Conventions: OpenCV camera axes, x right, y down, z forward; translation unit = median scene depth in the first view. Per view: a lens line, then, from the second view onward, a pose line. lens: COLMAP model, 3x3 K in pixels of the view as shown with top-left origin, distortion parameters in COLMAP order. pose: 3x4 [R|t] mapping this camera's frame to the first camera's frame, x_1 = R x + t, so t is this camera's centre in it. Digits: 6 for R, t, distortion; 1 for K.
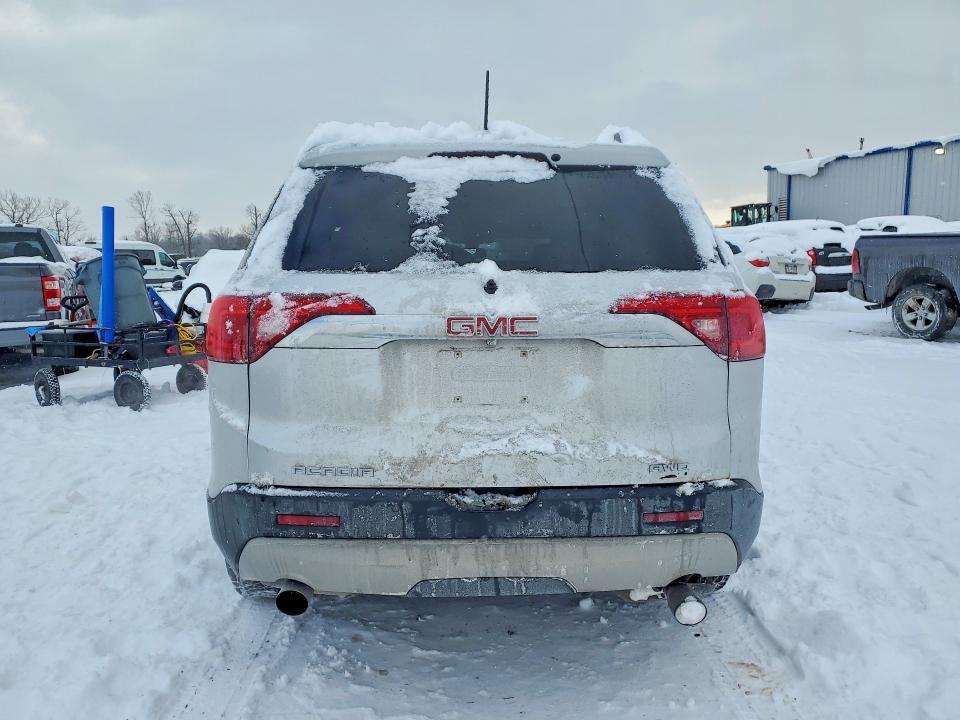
lens RADIAL K [[756.3, 0, 484.1], [0, 756.3, 353.6], [0, 0, 1]] dist [0.025550, -0.008389]
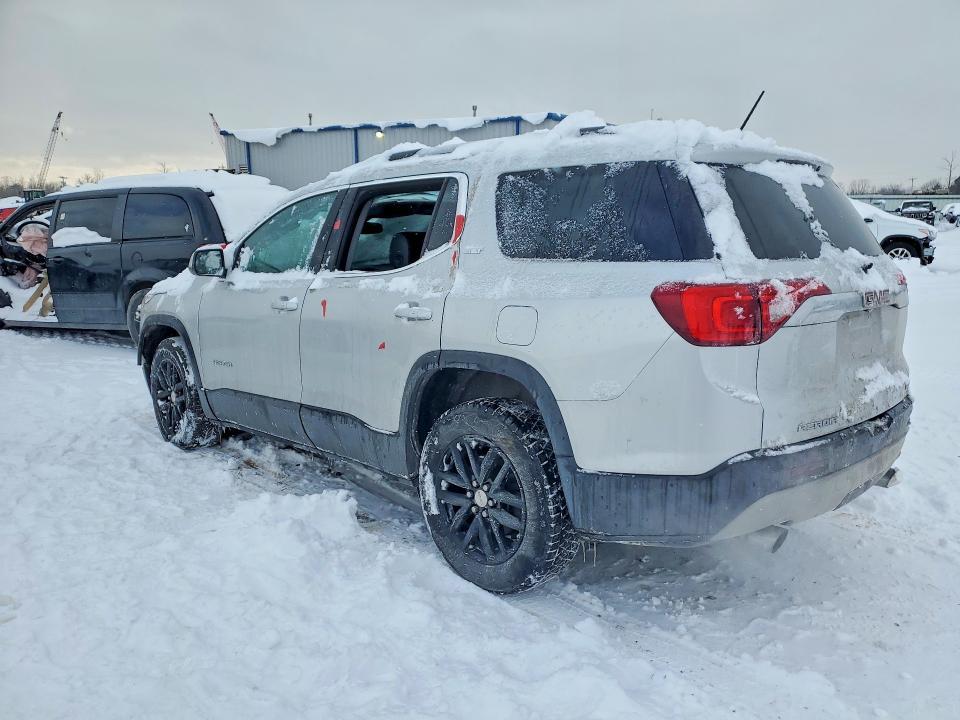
lens RADIAL K [[756.3, 0, 484.9], [0, 756.3, 367.5], [0, 0, 1]] dist [0.025550, -0.008389]
pose [[0.725649, -0.115941, 0.678226, -1.255566], [0.072188, 0.993090, 0.092530, -0.078087], [-0.684267, -0.018184, 0.729004, 0.420931]]
